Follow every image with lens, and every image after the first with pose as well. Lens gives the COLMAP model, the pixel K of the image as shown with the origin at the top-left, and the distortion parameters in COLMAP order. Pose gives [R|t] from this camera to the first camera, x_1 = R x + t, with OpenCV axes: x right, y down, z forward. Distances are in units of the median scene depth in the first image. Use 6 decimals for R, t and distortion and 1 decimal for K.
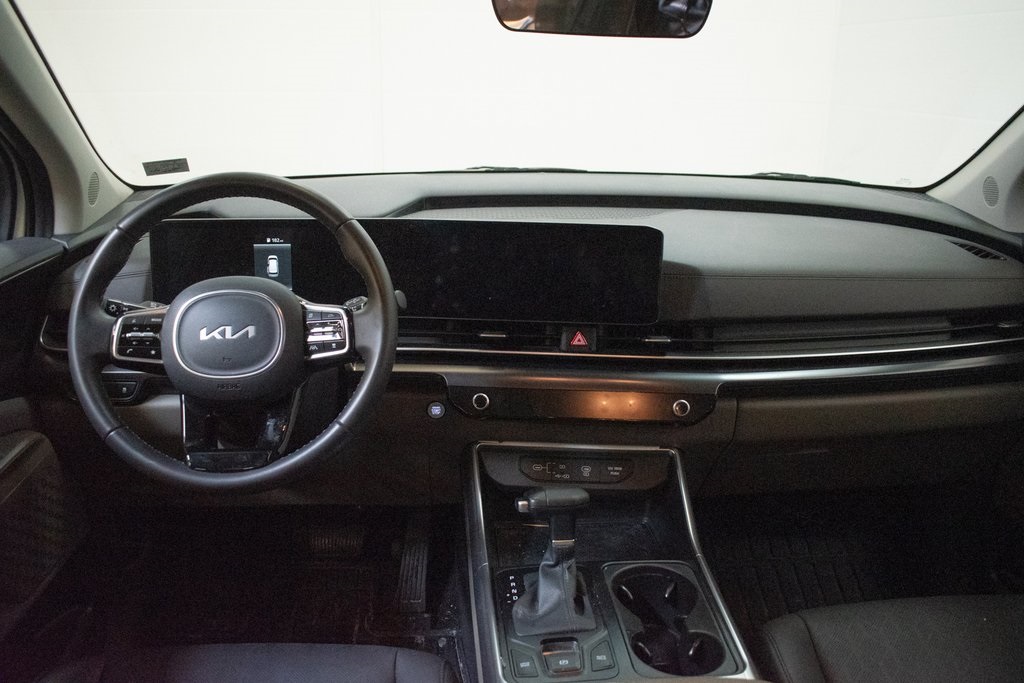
lens RADIAL K [[768.1, 0, 513.2], [0, 768.1, 314.9], [0, 0, 1]] dist [-0.110876, 0.044261]
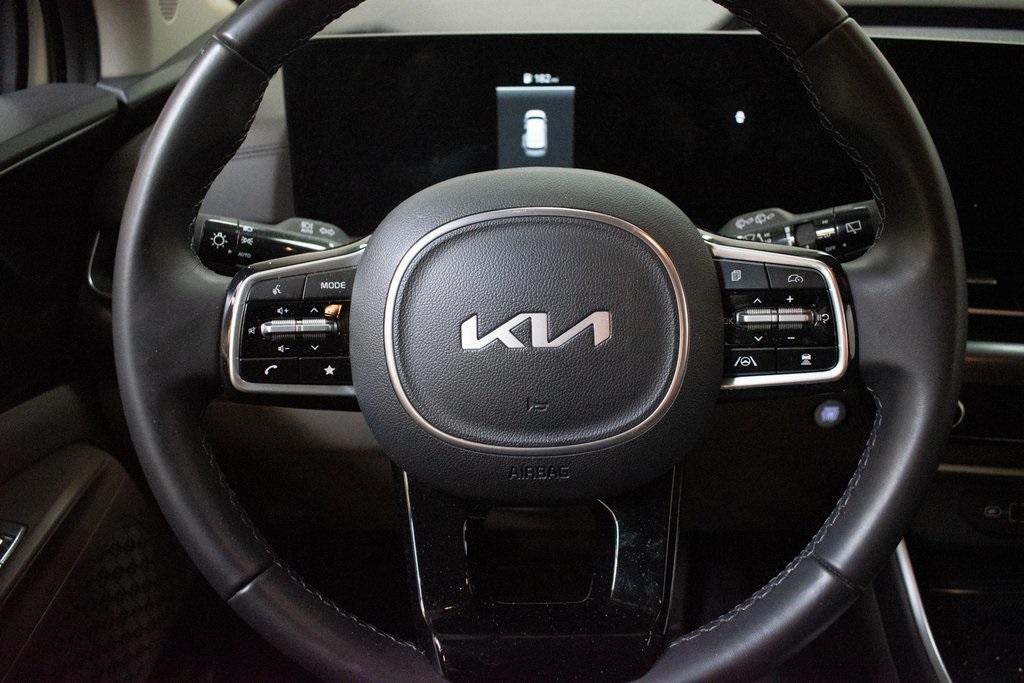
lens RADIAL K [[768.1, 0, 513.2], [0, 768.1, 314.9], [0, 0, 1]] dist [-0.110876, 0.044261]
pose [[0.993153, 0.021663, -0.114796, -0.339441], [0.000140, 0.982435, 0.186605, -0.051580], [0.116822, -0.185343, 0.975705, 0.628001]]
